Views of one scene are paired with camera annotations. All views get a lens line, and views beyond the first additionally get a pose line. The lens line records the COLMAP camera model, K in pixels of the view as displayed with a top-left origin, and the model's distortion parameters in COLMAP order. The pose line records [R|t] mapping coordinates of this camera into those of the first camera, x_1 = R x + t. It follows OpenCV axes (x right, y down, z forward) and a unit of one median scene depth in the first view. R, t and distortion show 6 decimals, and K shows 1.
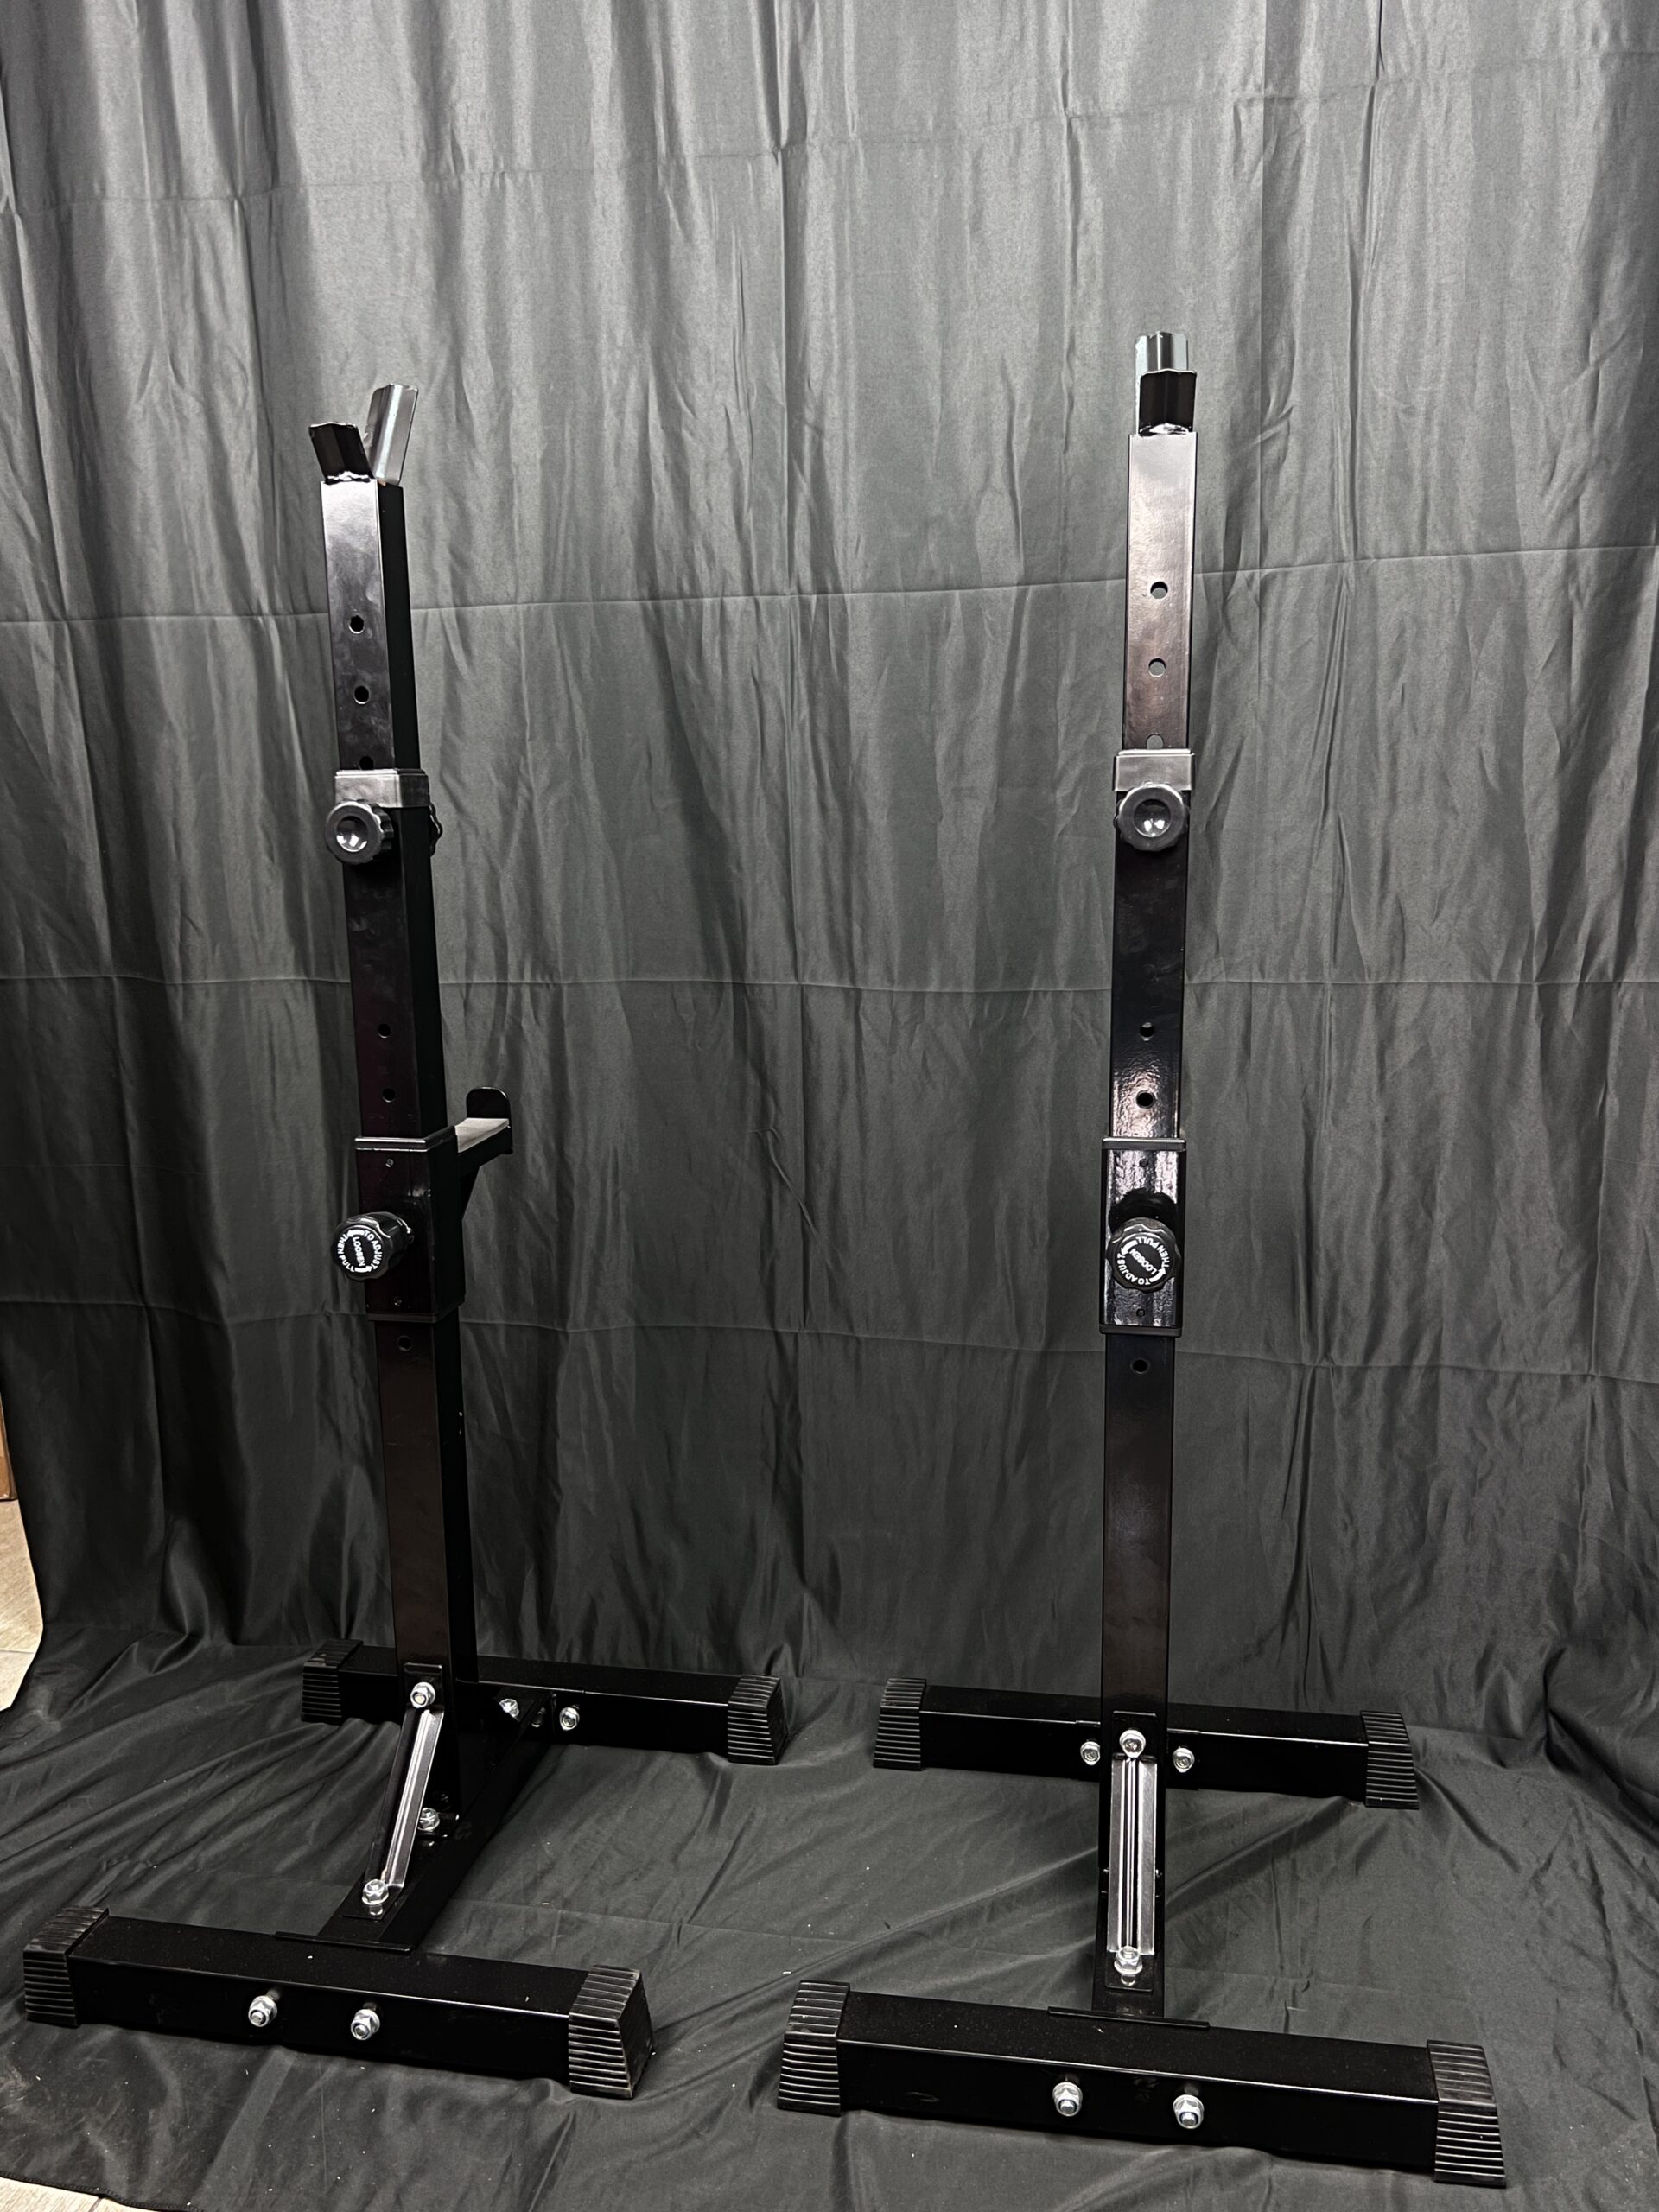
lens RADIAL K [[1782.2, 0, 828.8], [0, 1782.2, 1103.1], [0, 0, 1]] dist [0.015812, 0.017541]
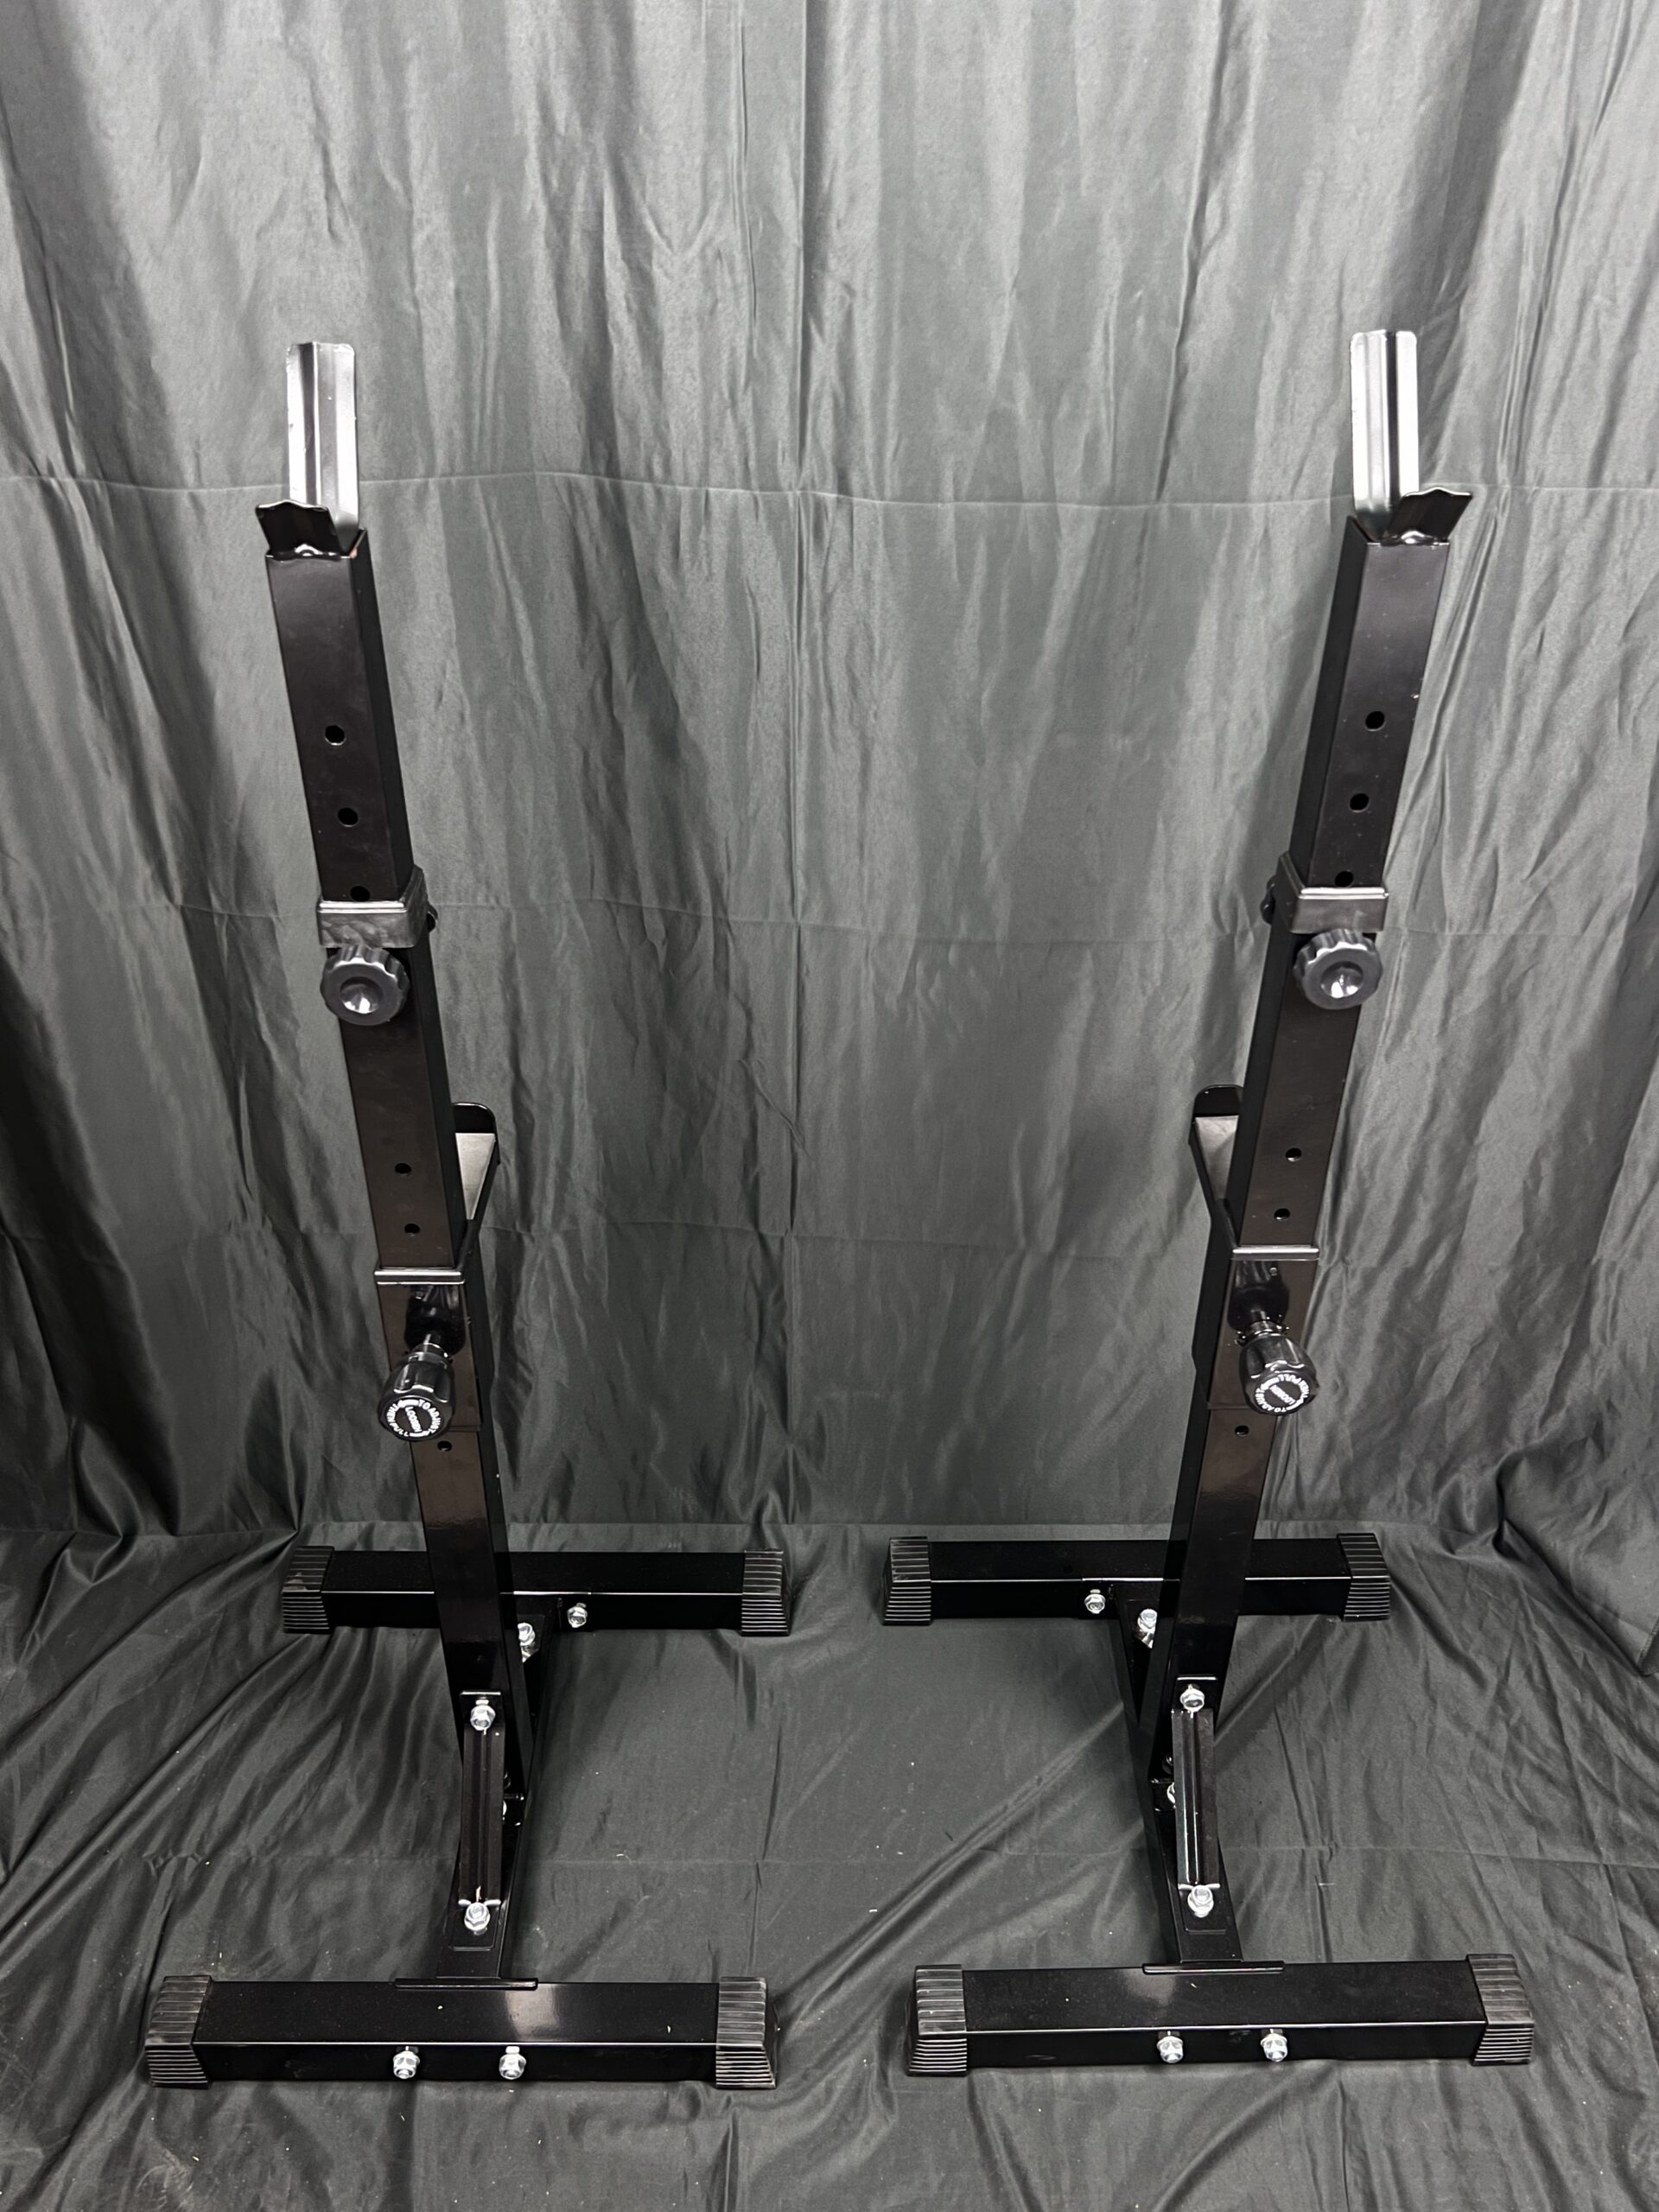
lens RADIAL K [[1896.3, 0, 826.3], [0, 1896.3, 1108.7], [0, 0, 1]] dist [0.029225, 0.012399]
pose [[0.980883, -0.095118, 0.169771, -0.177378], [0.018608, 0.914252, 0.404717, -0.373202], [-0.193709, -0.393821, 0.898544, 0.146103]]
